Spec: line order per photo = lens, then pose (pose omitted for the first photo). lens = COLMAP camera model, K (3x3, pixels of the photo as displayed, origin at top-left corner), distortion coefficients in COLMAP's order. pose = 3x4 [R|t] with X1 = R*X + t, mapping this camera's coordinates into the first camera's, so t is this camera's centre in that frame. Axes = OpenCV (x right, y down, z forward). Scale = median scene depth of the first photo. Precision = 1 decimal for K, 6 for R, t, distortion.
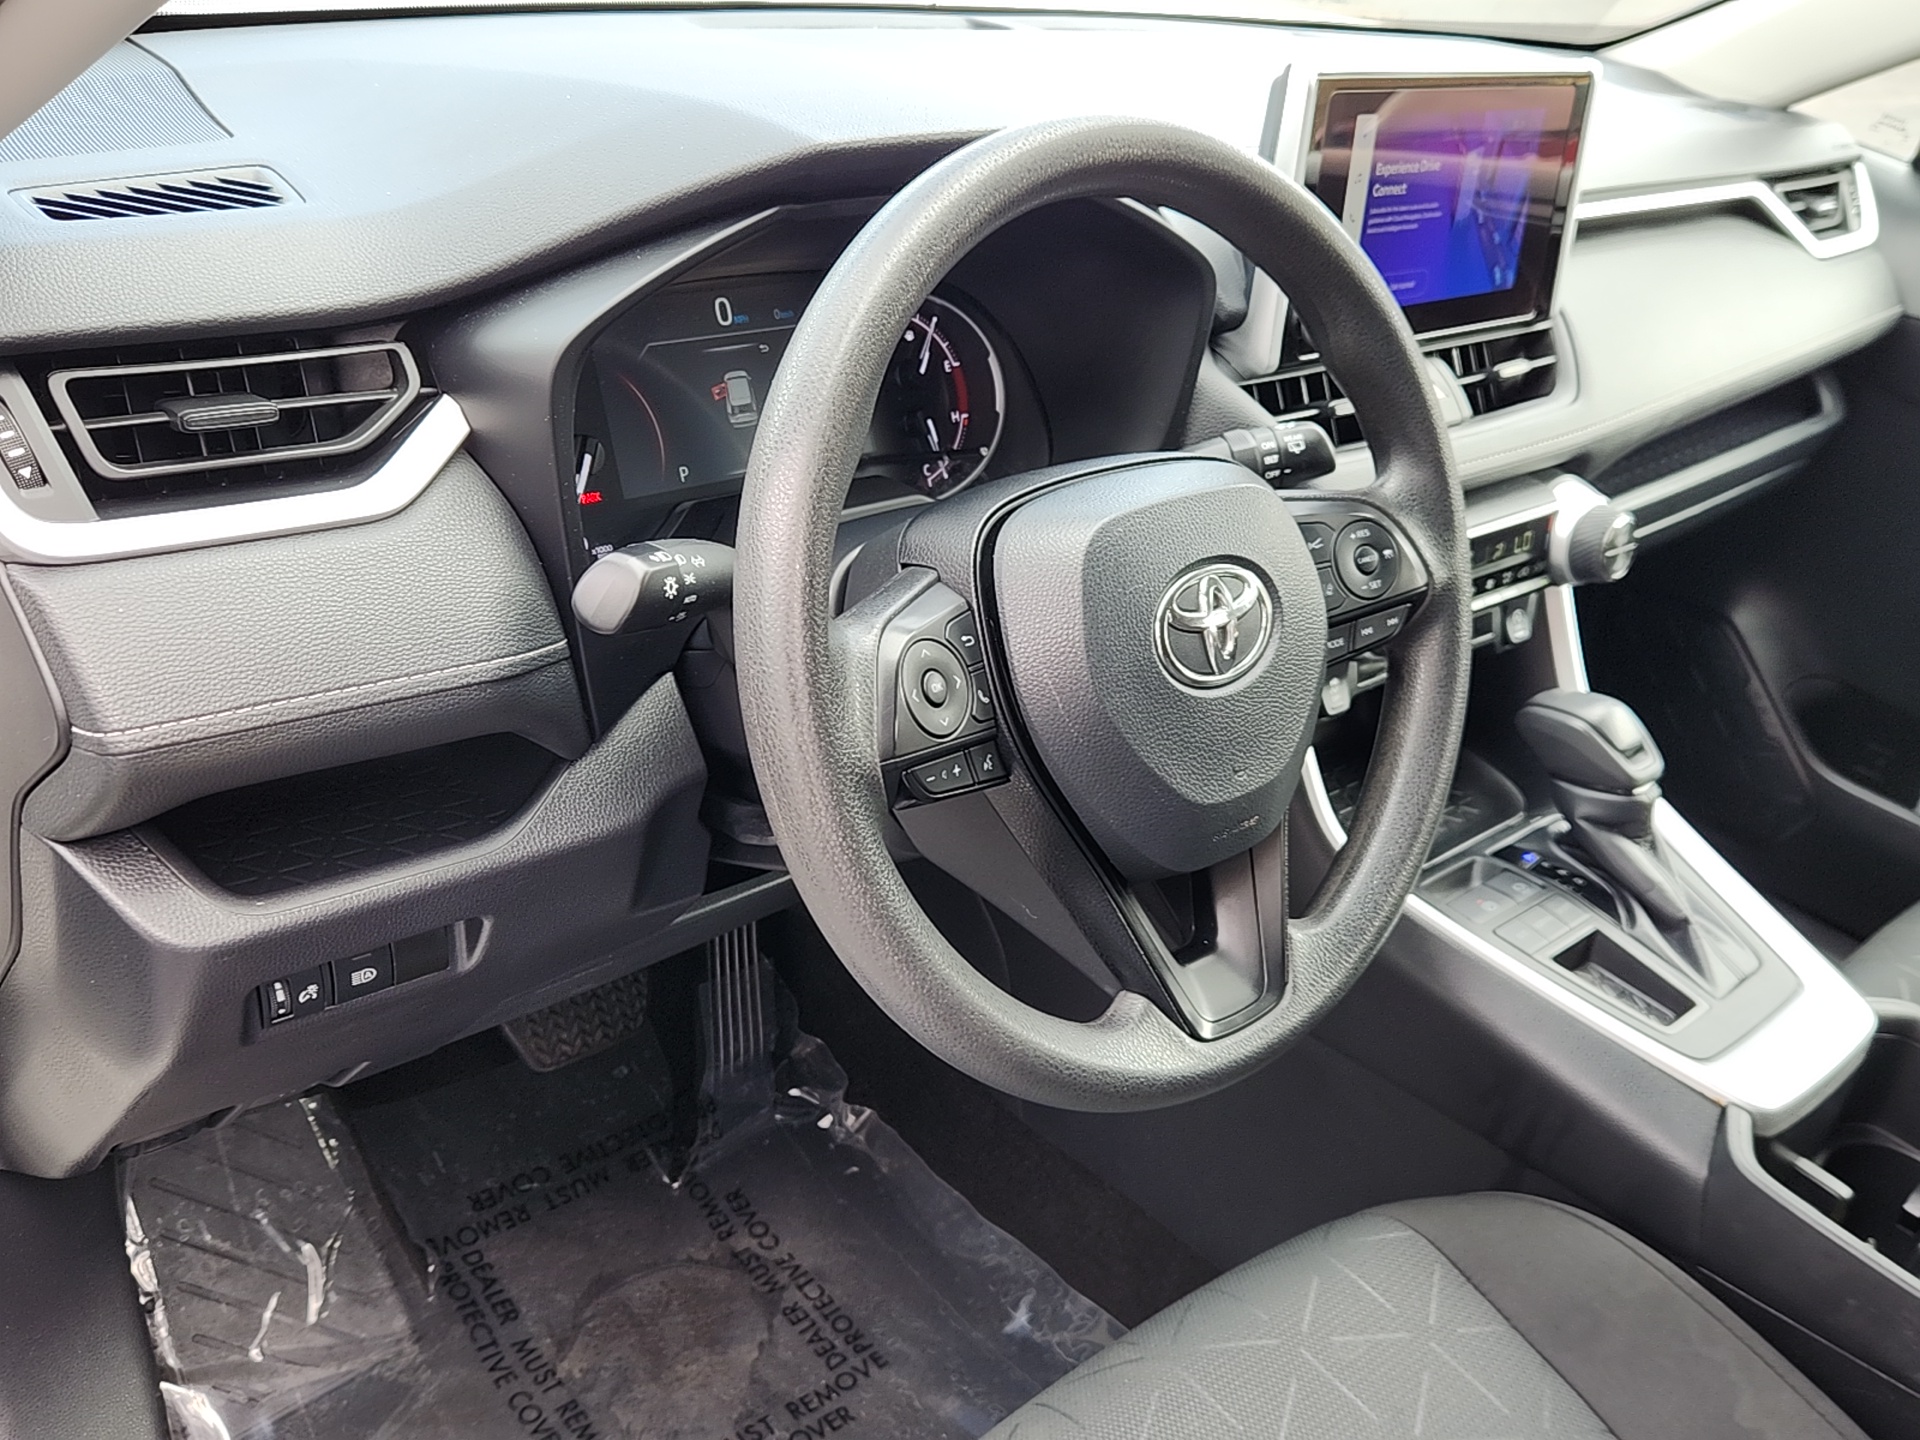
lens RADIAL K [[1702.6, 0, 960.1], [0, 1702.6, 739.3], [0, 0, 1]] dist [0.048698, -0.071459]
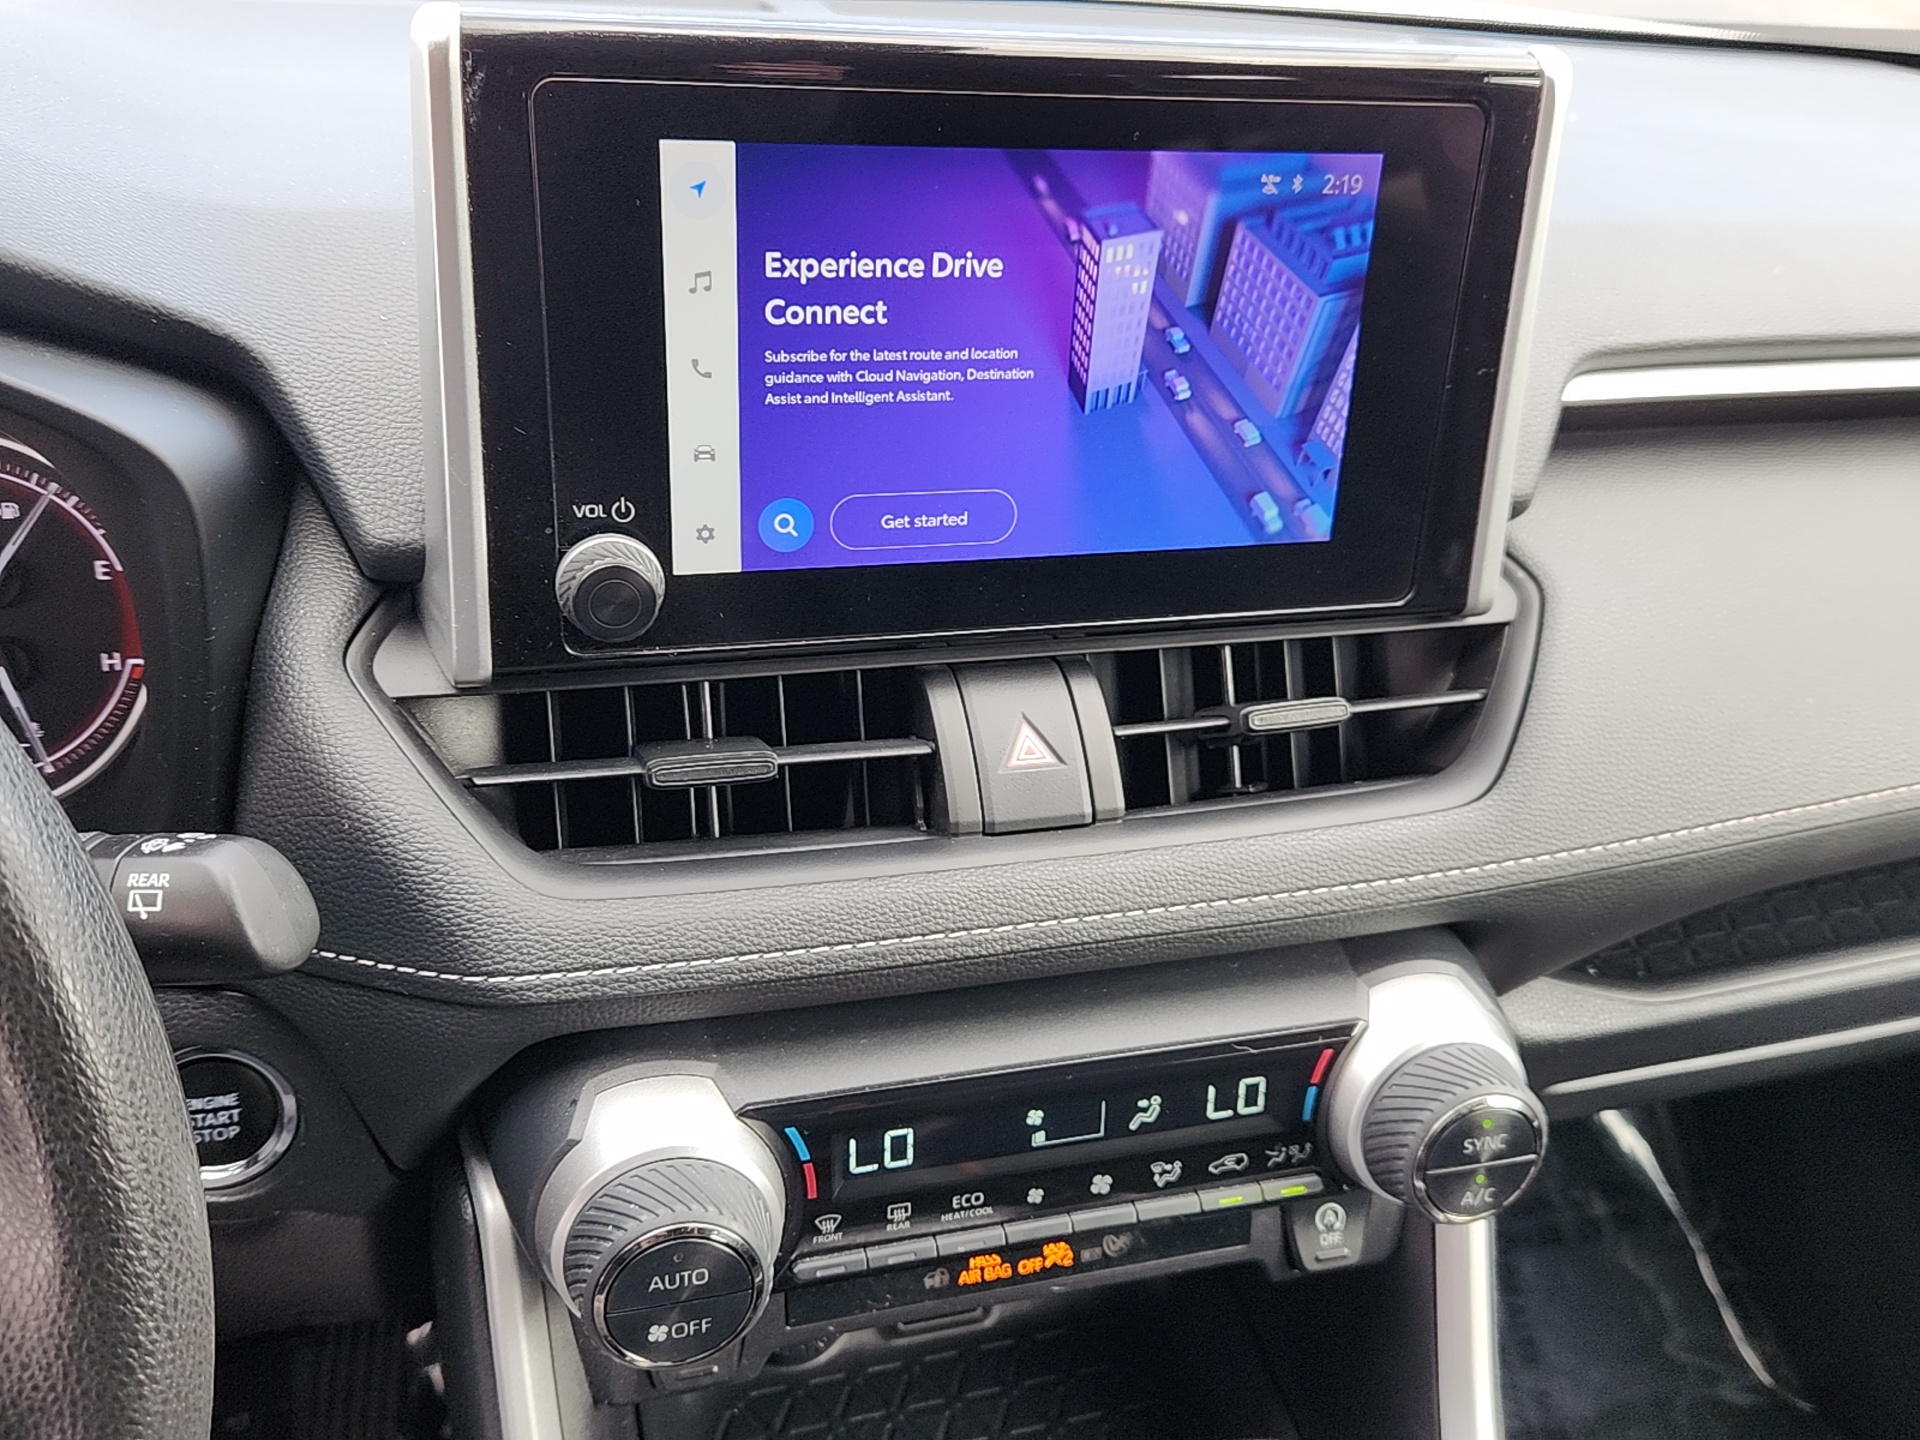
lens RADIAL K [[1682.7, 0, 961.4], [0, 1682.7, 722.2], [0, 0, 1]] dist [0.065008, -0.054669]
pose [[0.903624, 0.160876, -0.396967, 0.430176], [-0.178021, 0.984005, -0.006453, -0.199480], [0.389579, 0.076499, 0.917810, 0.561961]]
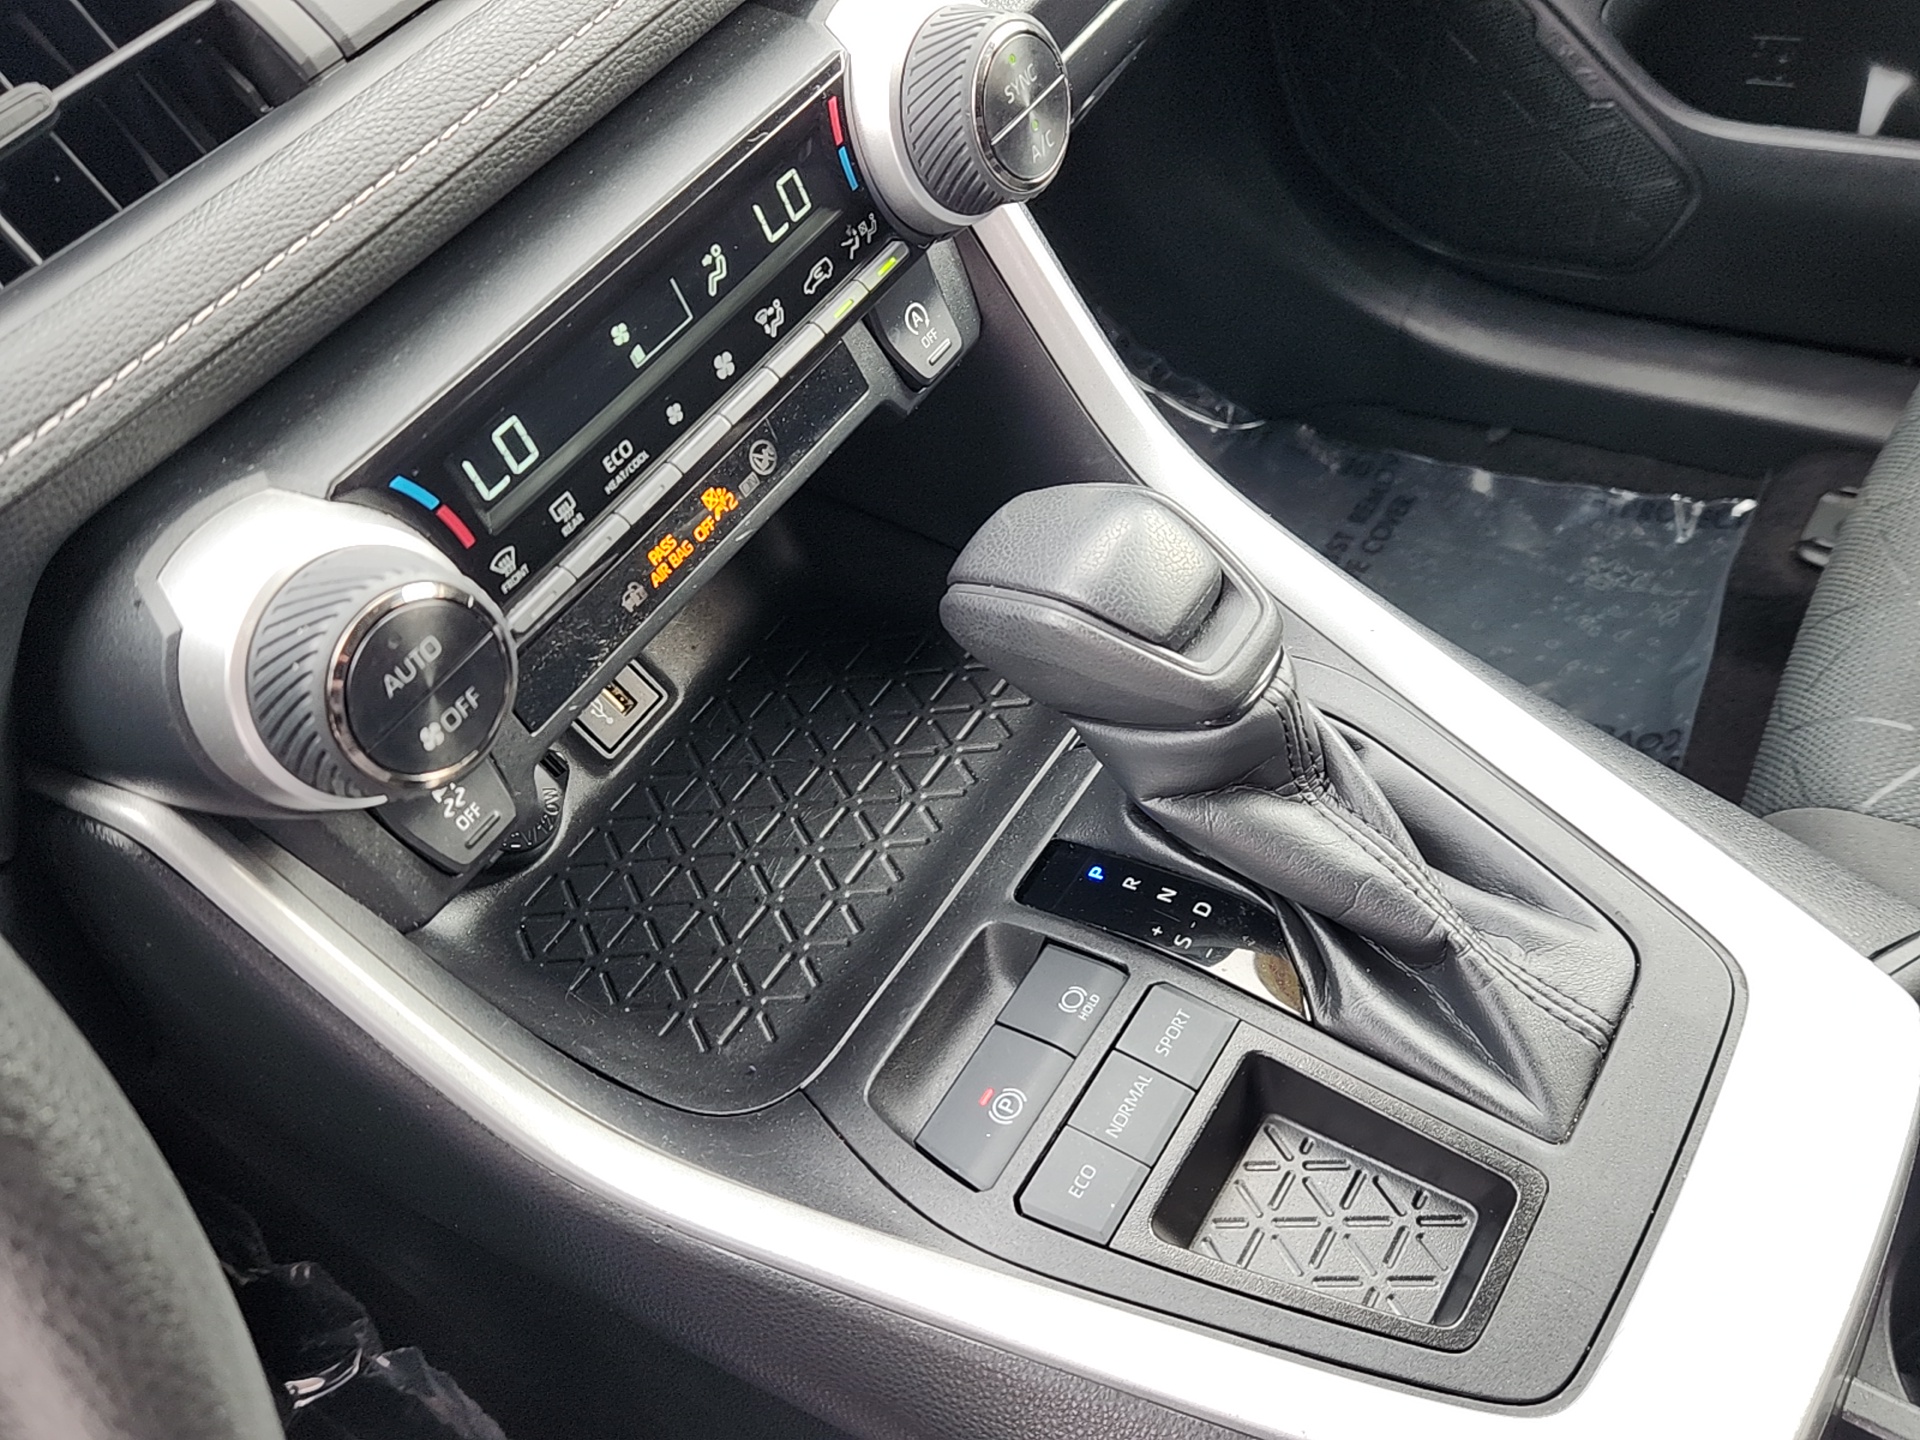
lens RADIAL K [[1702.6, 0, 960.1], [0, 1702.6, 739.3], [0, 0, 1]] dist [0.048698, -0.071459]
pose [[0.916202, -0.395290, -0.065727, 0.348268], [0.396782, 0.871991, 0.286699, -0.105962], [-0.056016, -0.288754, 0.955763, 0.591928]]
